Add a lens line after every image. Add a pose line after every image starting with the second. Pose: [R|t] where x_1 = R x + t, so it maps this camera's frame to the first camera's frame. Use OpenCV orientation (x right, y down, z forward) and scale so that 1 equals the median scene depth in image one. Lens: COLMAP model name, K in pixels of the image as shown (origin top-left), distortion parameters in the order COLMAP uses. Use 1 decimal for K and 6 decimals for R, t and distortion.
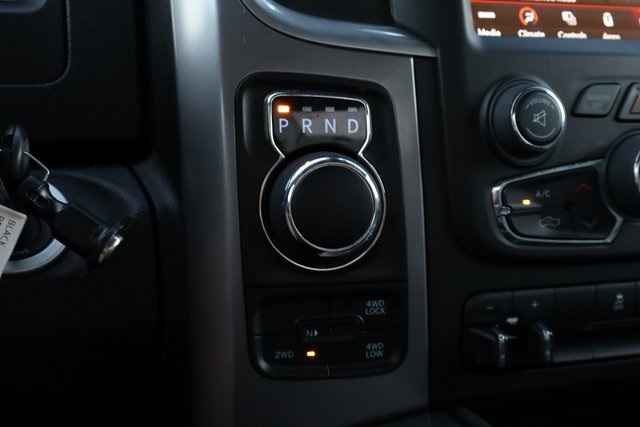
lens RADIAL K [[900.9, 0, 318.8], [0, 900.9, 206.7], [0, 0, 1]] dist [0.017476, 0.000000]
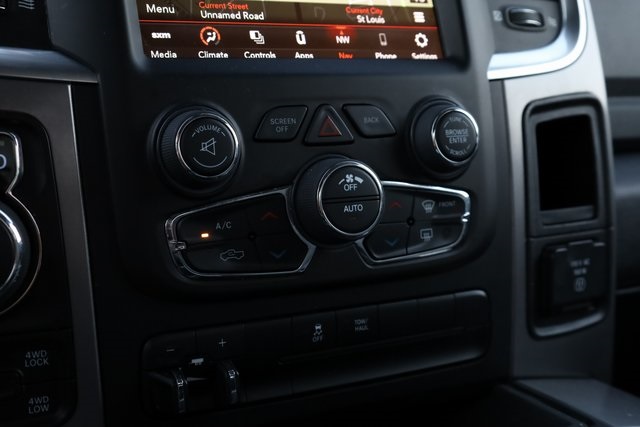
lens RADIAL K [[900.9, 0, 317.0], [0, 900.9, 210.3], [0, 0, 1]] dist [0.017476, 0.000000]
pose [[0.991525, -0.039010, 0.123917, 0.230387], [0.038494, 0.999237, 0.006555, -0.032665], [-0.124078, -0.001730, 0.992271, 0.053479]]
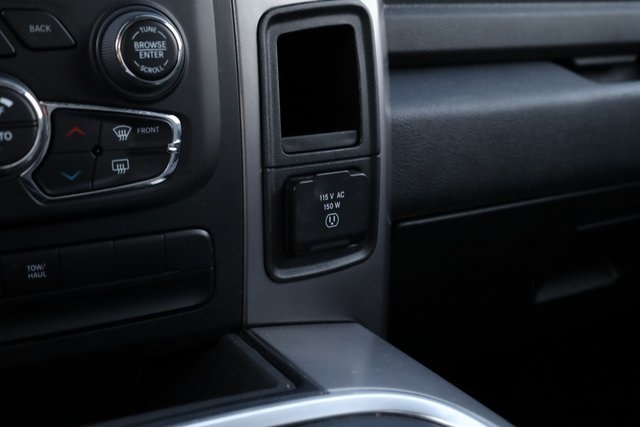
lens RADIAL K [[900.9, 0, 303.3], [0, 900.9, 217.0], [0, 0, 1]] dist [0.017476, 0.000000]
pose [[0.988258, -0.046206, 0.145642, 0.537276], [0.028827, 0.992445, 0.119258, -0.044242], [-0.150052, -0.113659, 0.982123, 0.166155]]
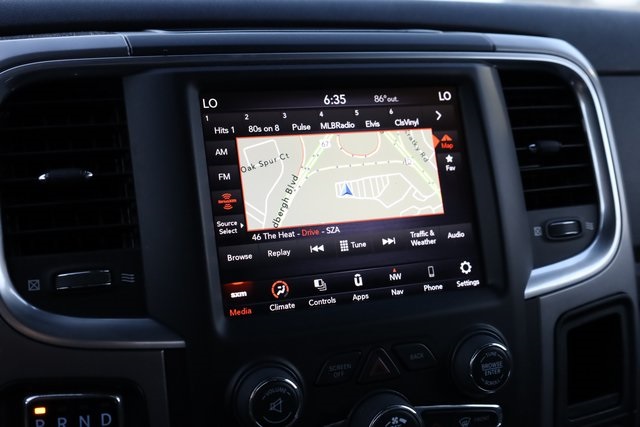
lens RADIAL K [[900.9, 0, 322.1], [0, 900.9, 211.0], [0, 0, 1]] dist [0.017476, 0.000000]
pose [[0.998567, -0.013639, 0.051740, 0.239448], [0.009128, 0.996214, 0.086450, -0.421424], [-0.052723, -0.085854, 0.994912, -0.094462]]
